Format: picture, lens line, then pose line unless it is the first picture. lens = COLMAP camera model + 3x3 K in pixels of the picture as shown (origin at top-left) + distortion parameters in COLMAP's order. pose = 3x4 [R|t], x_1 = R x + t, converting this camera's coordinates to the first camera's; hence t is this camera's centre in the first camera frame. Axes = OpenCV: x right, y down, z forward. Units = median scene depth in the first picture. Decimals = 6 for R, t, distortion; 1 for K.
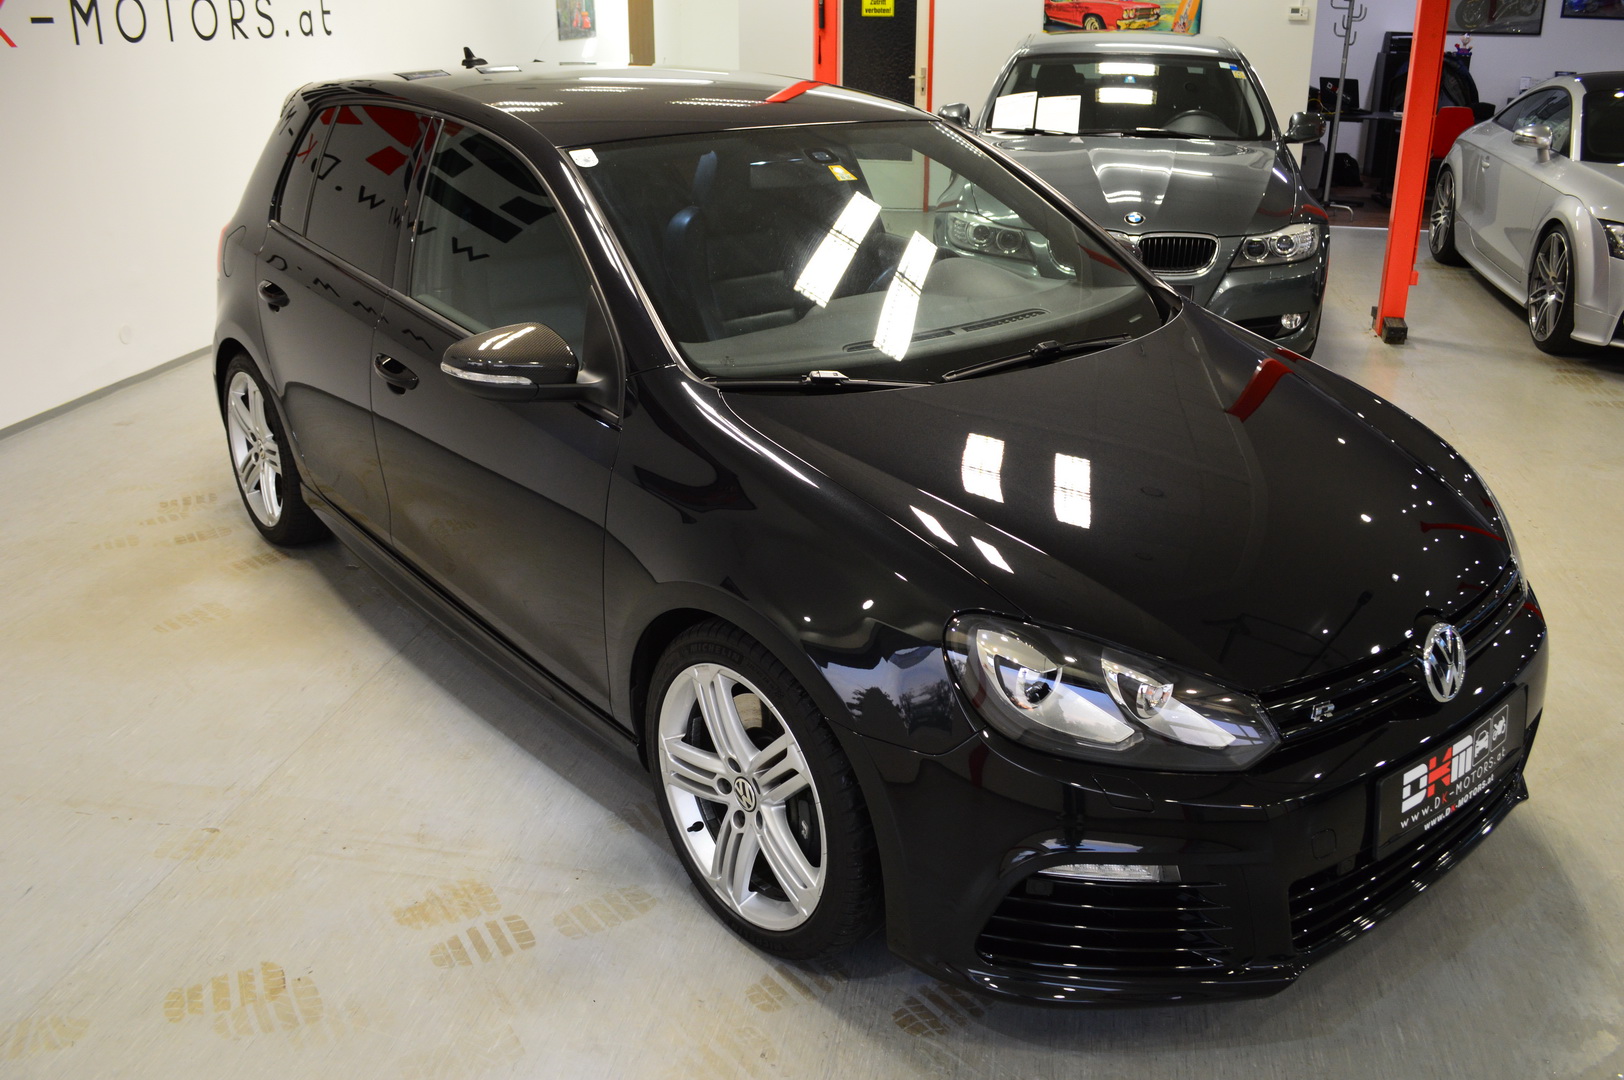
lens RADIAL K [[1412.9, 0, 812.0], [0, 1412.9, 540.0], [0, 0, 1]] dist [-0.072381, 0.021345]
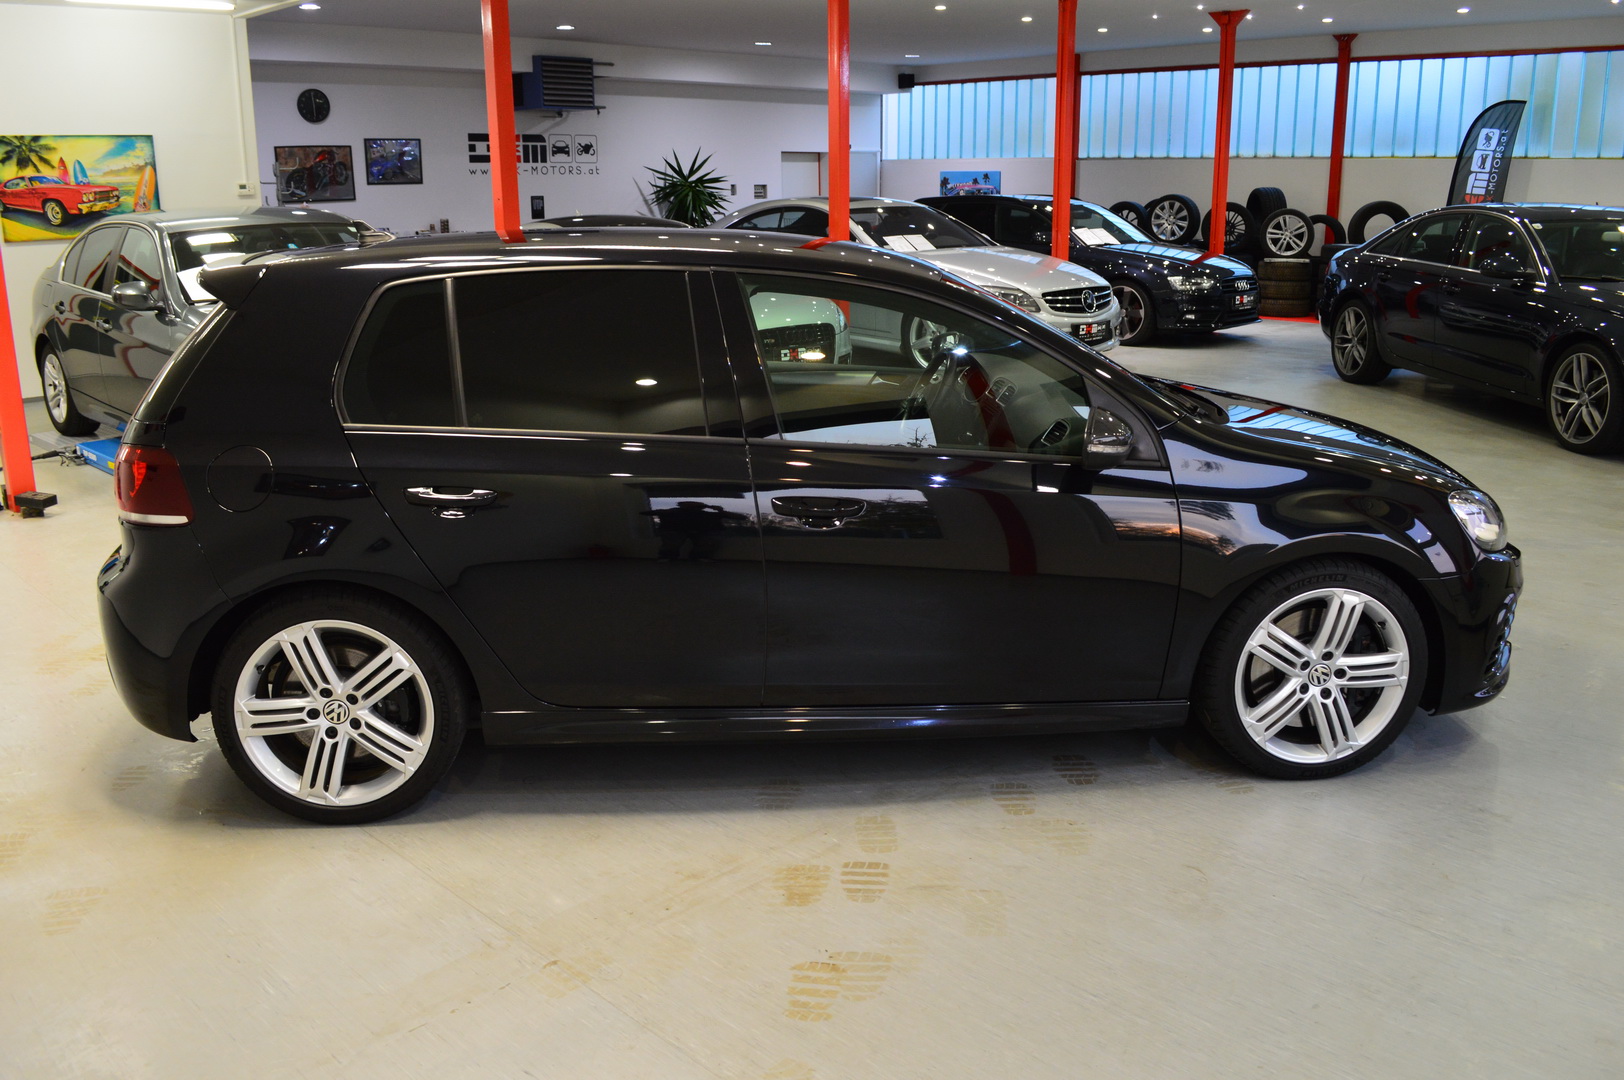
lens RADIAL K [[1328.3, 0, 812.0], [0, 1328.3, 540.0], [0, 0, 1]] dist [-0.063811, -0.007871]
pose [[0.561413, -0.226362, 0.795975, -0.902286], [0.305605, 0.950581, 0.054781, -0.071239], [-0.769039, 0.212499, 0.602846, 0.183771]]
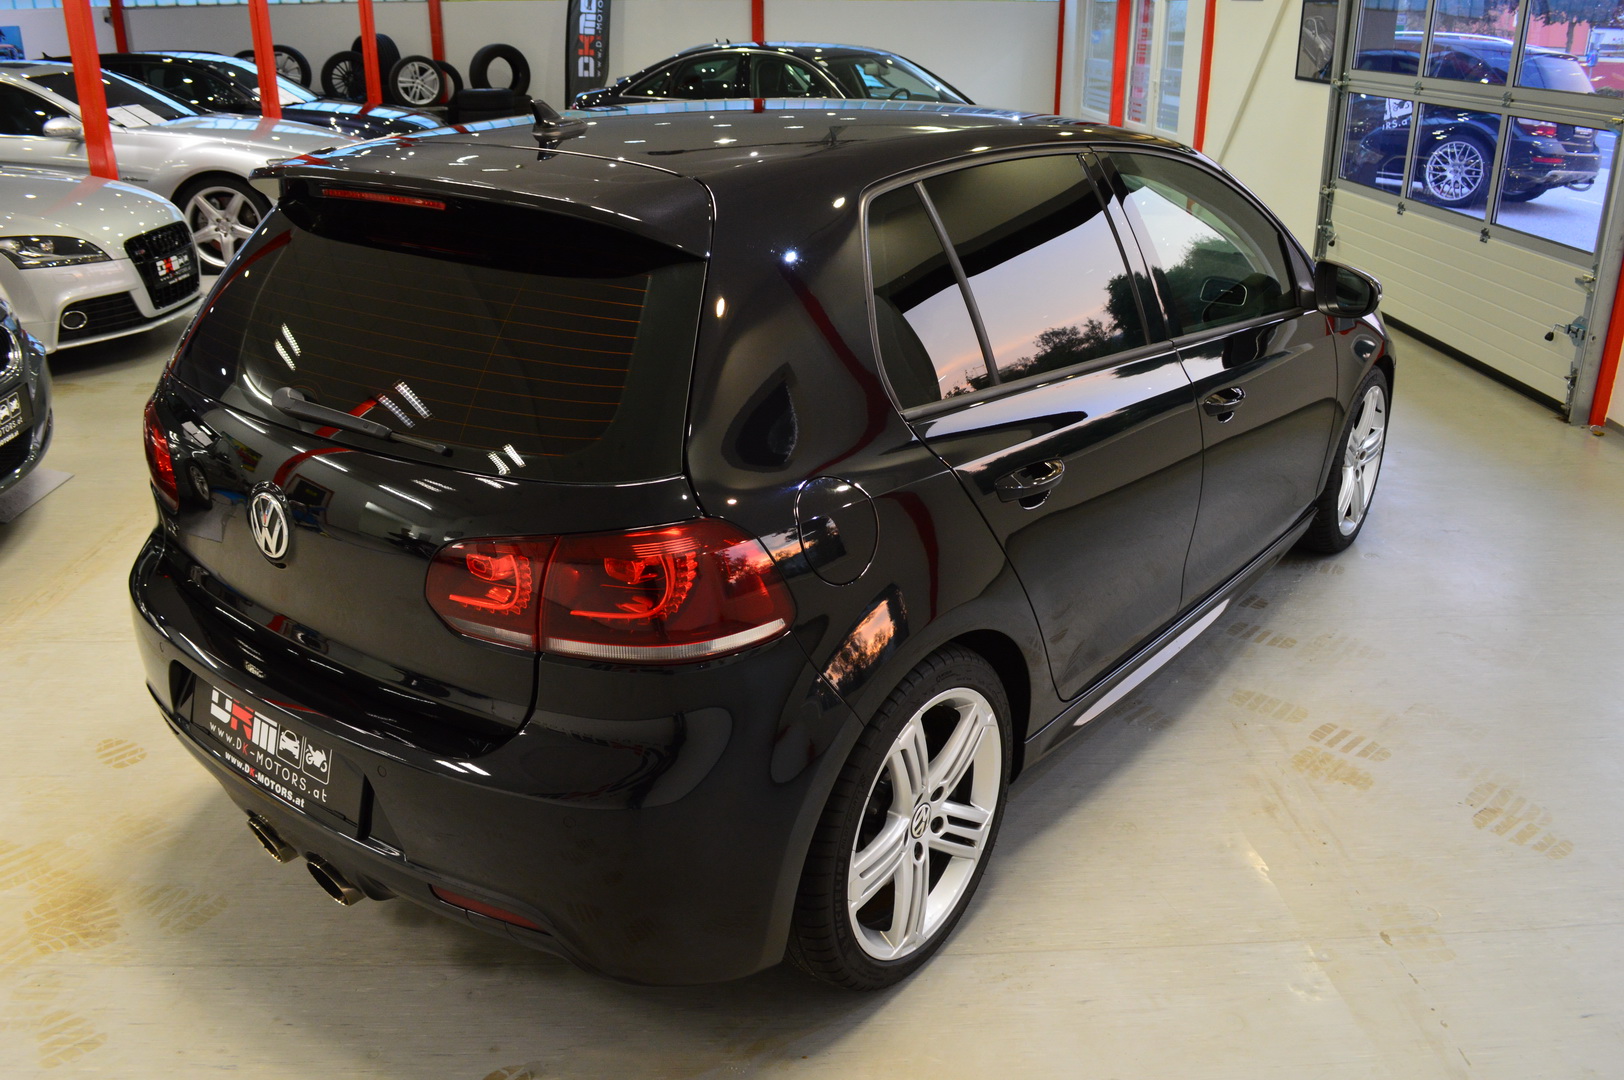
lens RADIAL K [[1311.5, 0, 785.6], [0, 1311.5, 539.0], [0, 0, 1]] dist [-0.065626, -0.003661]
pose [[-0.224429, -0.368692, 0.902052, -0.897205], [0.350875, 0.833007, 0.427769, -0.458286], [-0.909131, 0.412511, -0.057586, 1.151068]]
